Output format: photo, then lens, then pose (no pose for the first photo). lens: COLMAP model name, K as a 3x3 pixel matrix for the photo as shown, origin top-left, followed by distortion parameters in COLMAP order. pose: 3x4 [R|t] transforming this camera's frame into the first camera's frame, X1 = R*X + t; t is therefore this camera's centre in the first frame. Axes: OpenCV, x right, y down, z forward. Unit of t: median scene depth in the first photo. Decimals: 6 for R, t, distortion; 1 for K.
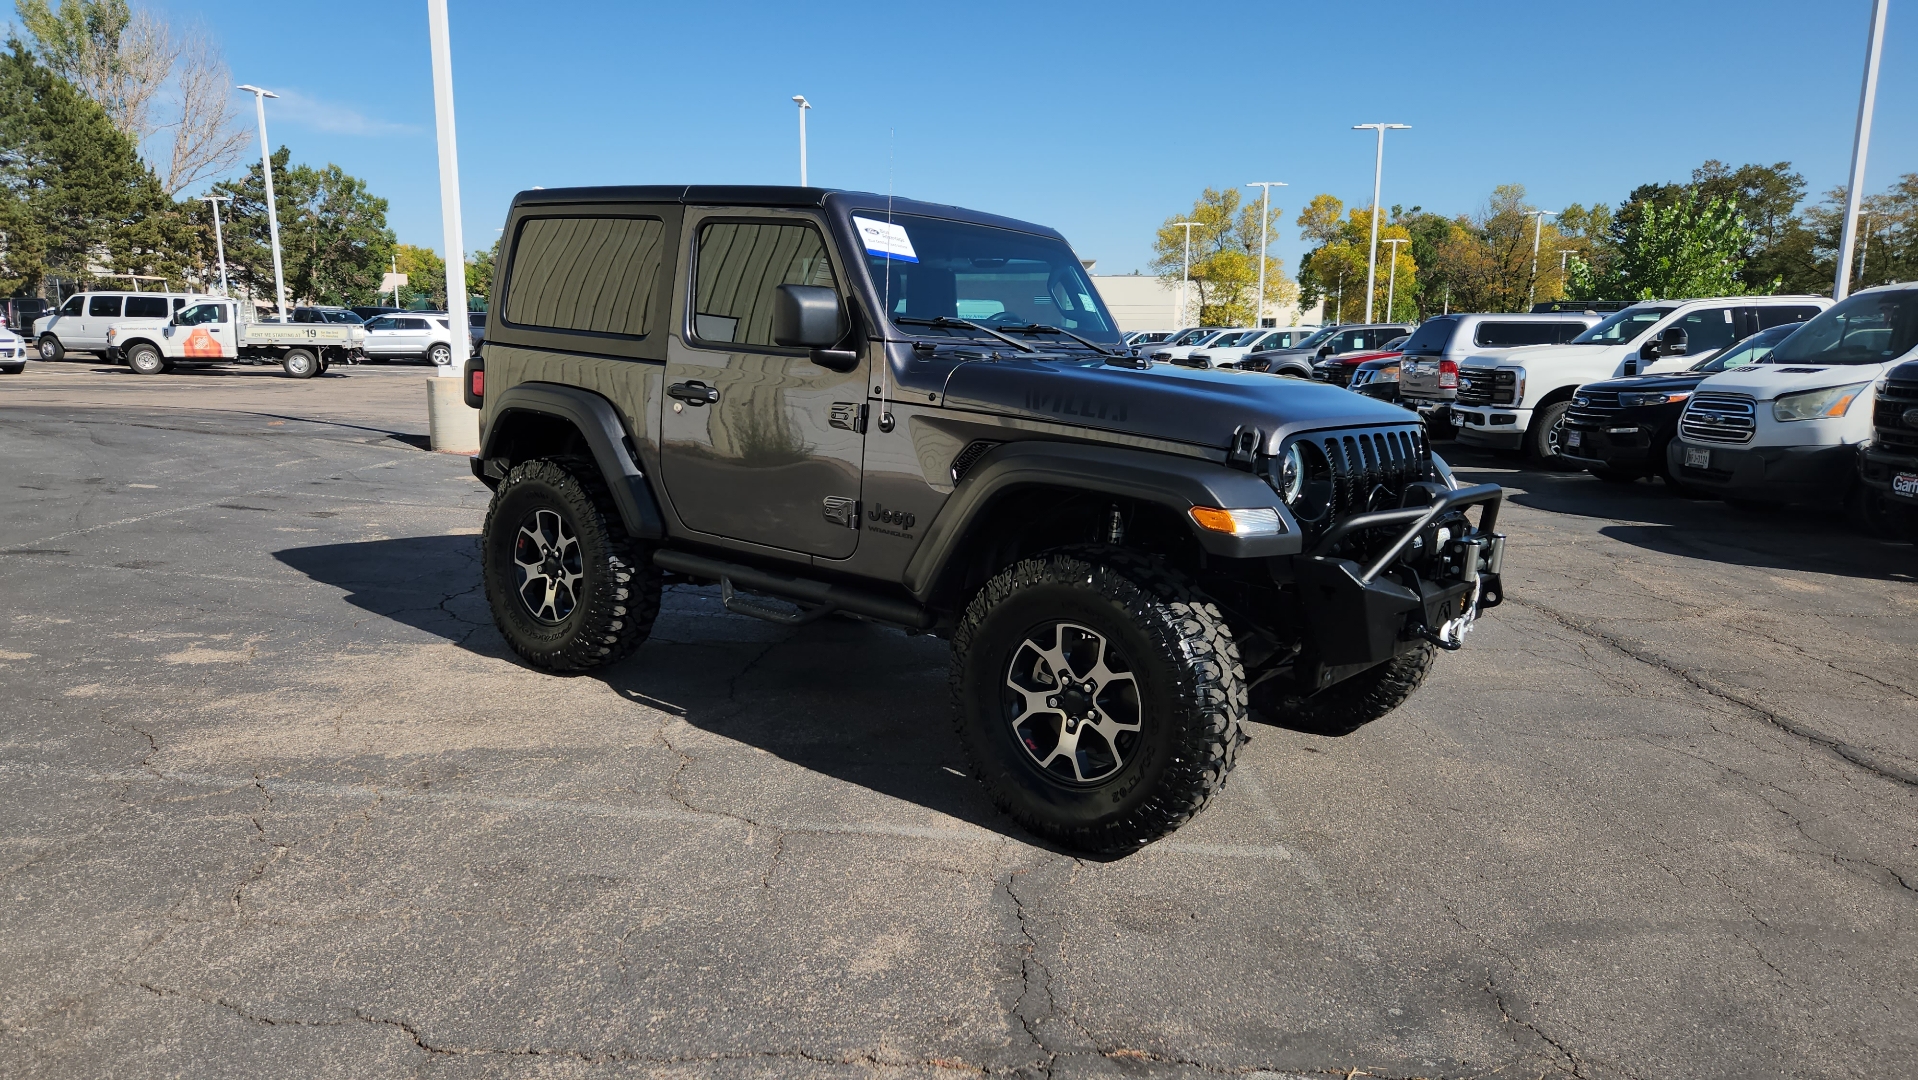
lens RADIAL K [[1288.9, 0, 927.2], [0, 1288.9, 550.1], [0, 0, 1]] dist [0.073486, -0.067125]
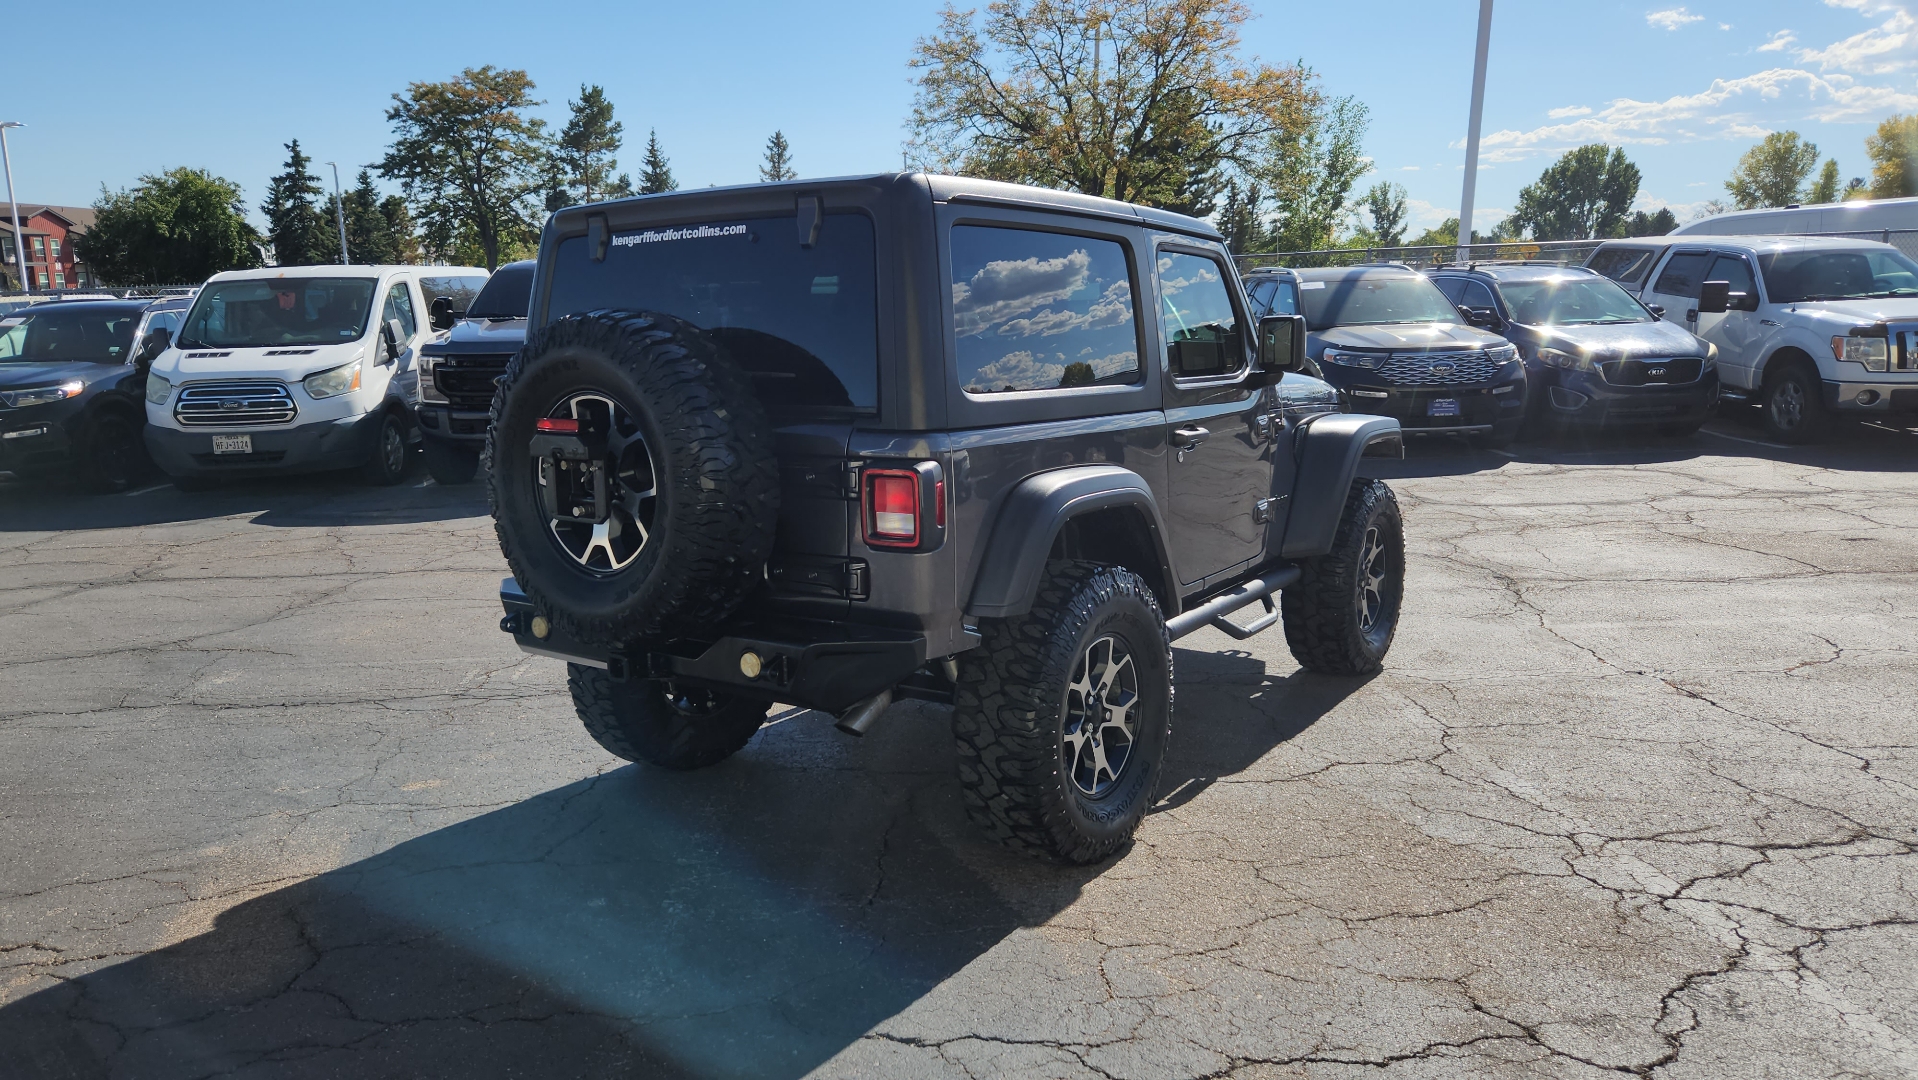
lens RADIAL K [[1291.0, 0, 922.3], [0, 1291.0, 539.9], [0, 0, 1]] dist [0.057360, -0.041390]
pose [[-0.056711, -0.207101, 0.976674, -1.016162], [0.183868, 0.959350, 0.214104, -0.265899], [-0.981314, 0.191721, -0.016326, 1.142482]]
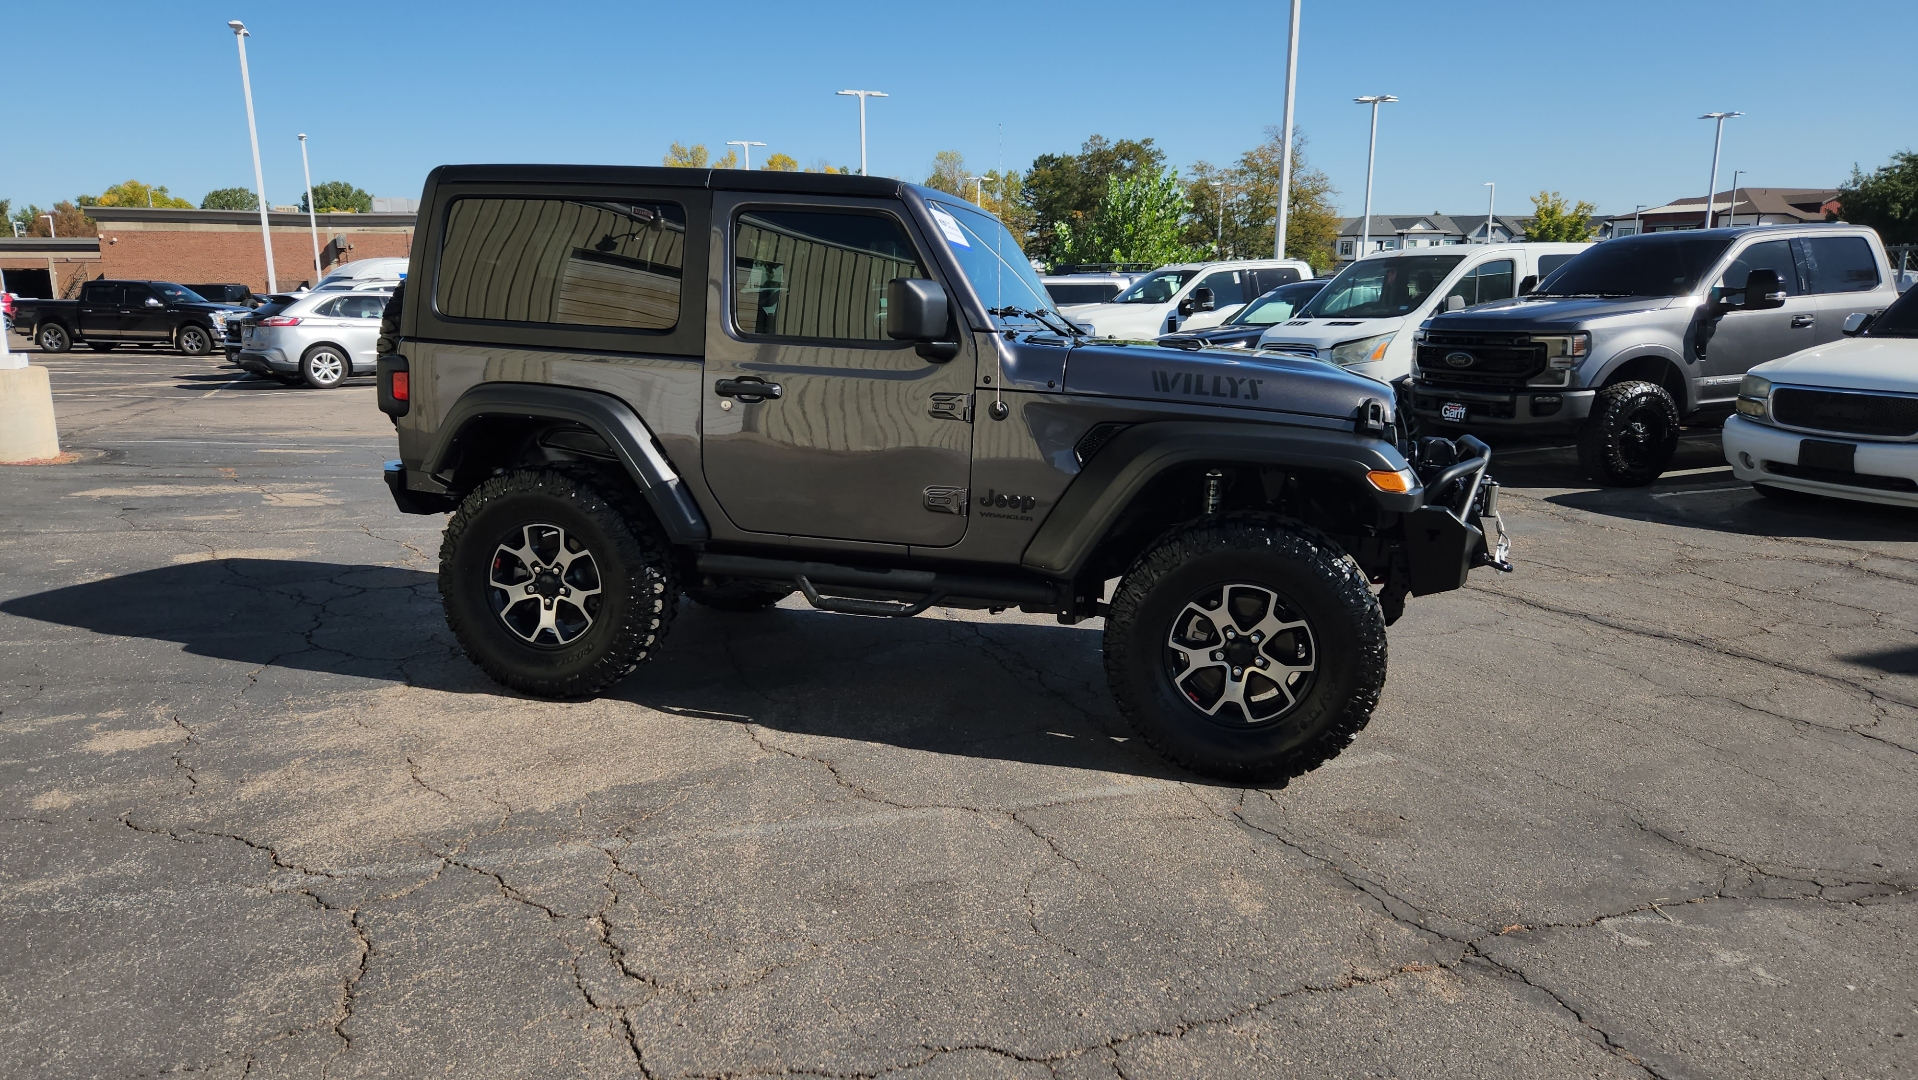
lens RADIAL K [[1288.9, 0, 927.2], [0, 1288.9, 550.1], [0, 0, 1]] dist [0.073486, -0.067125]
pose [[0.915758, -0.095512, 0.390211, -0.419033], [0.082872, 0.995348, 0.049144, -0.036397], [-0.393089, -0.012667, 0.919413, 0.055866]]
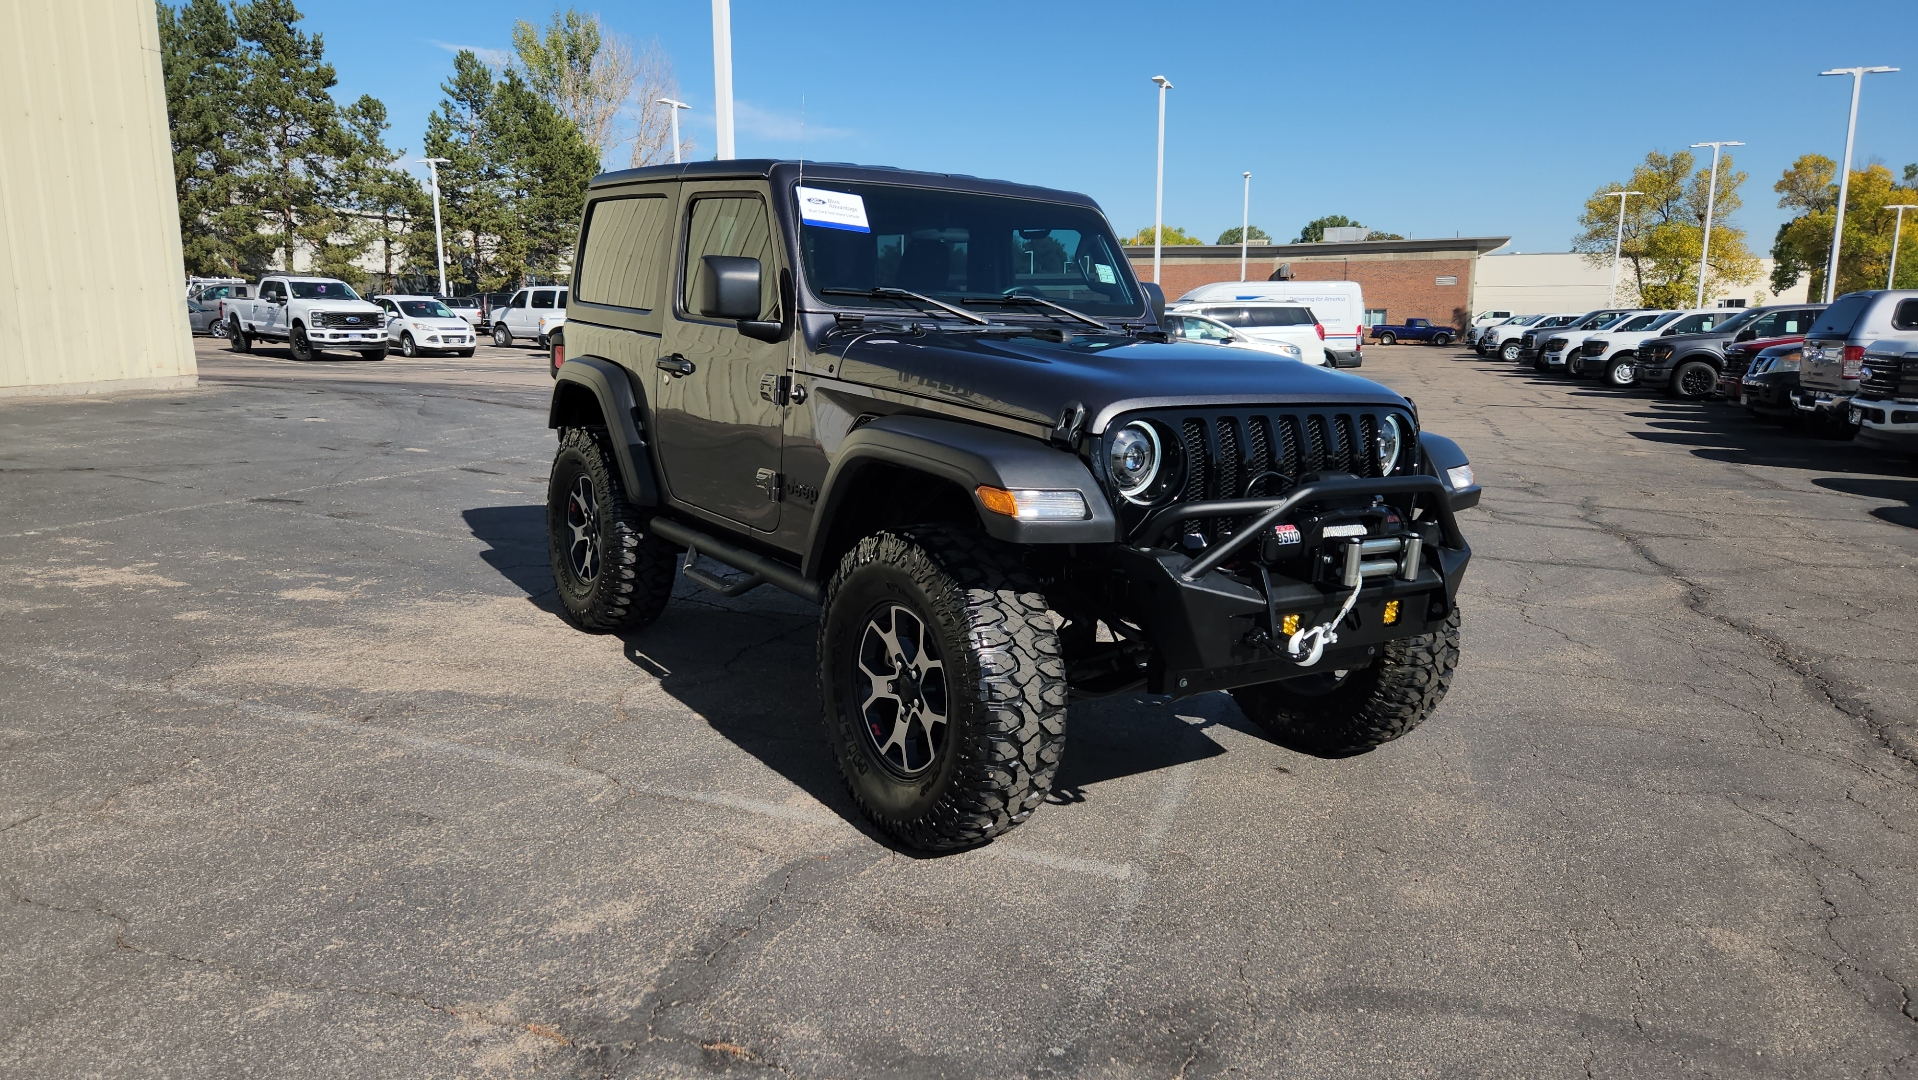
lens RADIAL K [[1288.9, 0, 927.2], [0, 1288.9, 550.1], [0, 0, 1]] dist [0.073486, -0.067125]
pose [[0.955583, 0.049311, -0.290569, 0.297358], [-0.046676, 0.998782, 0.015996, -0.000424], [0.291004, -0.001723, 0.956720, 0.069311]]
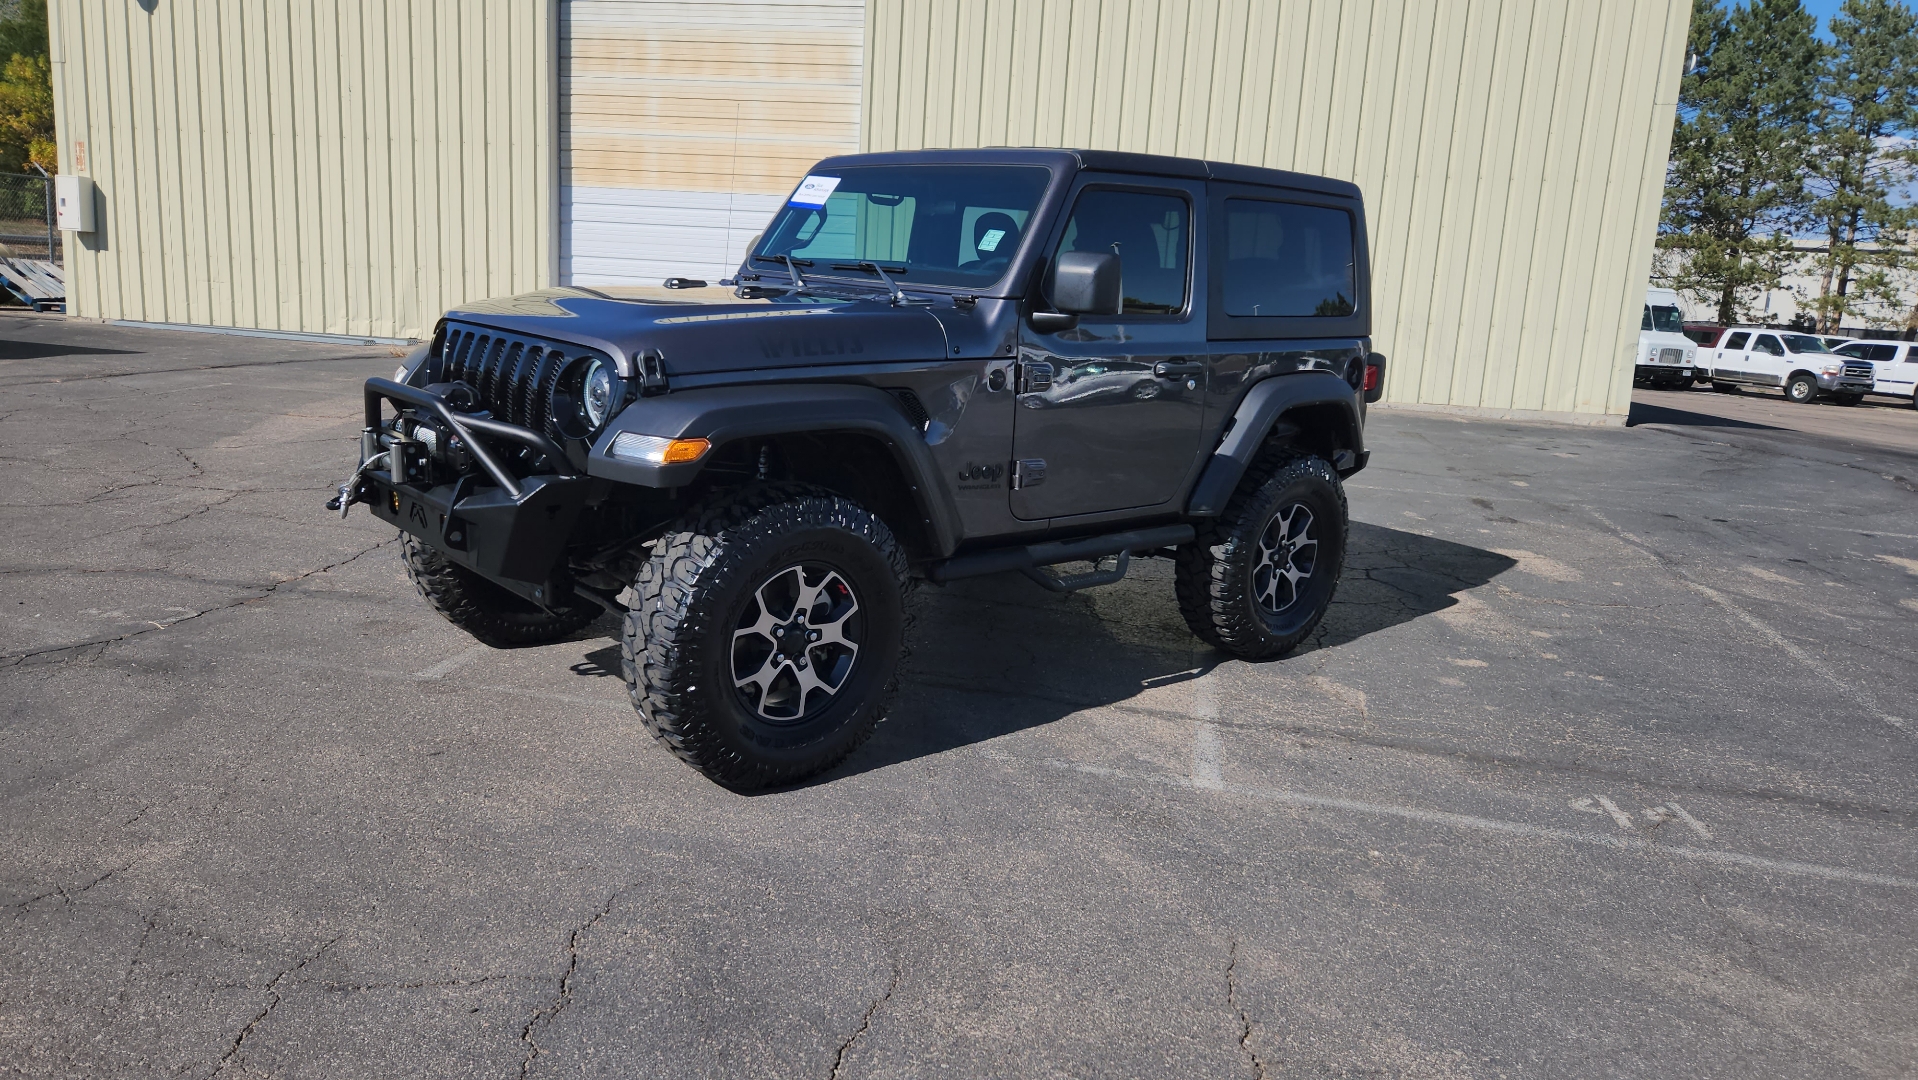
lens RADIAL K [[1248.3, 0, 923.9], [0, 1248.3, 540.4], [0, 0, 1]] dist [0.057988, -0.039107]
pose [[-0.149126, 0.157563, -0.976184, 0.999934], [-0.234078, 0.953538, 0.189666, -0.162455], [0.960713, 0.256788, -0.105315, 1.159496]]
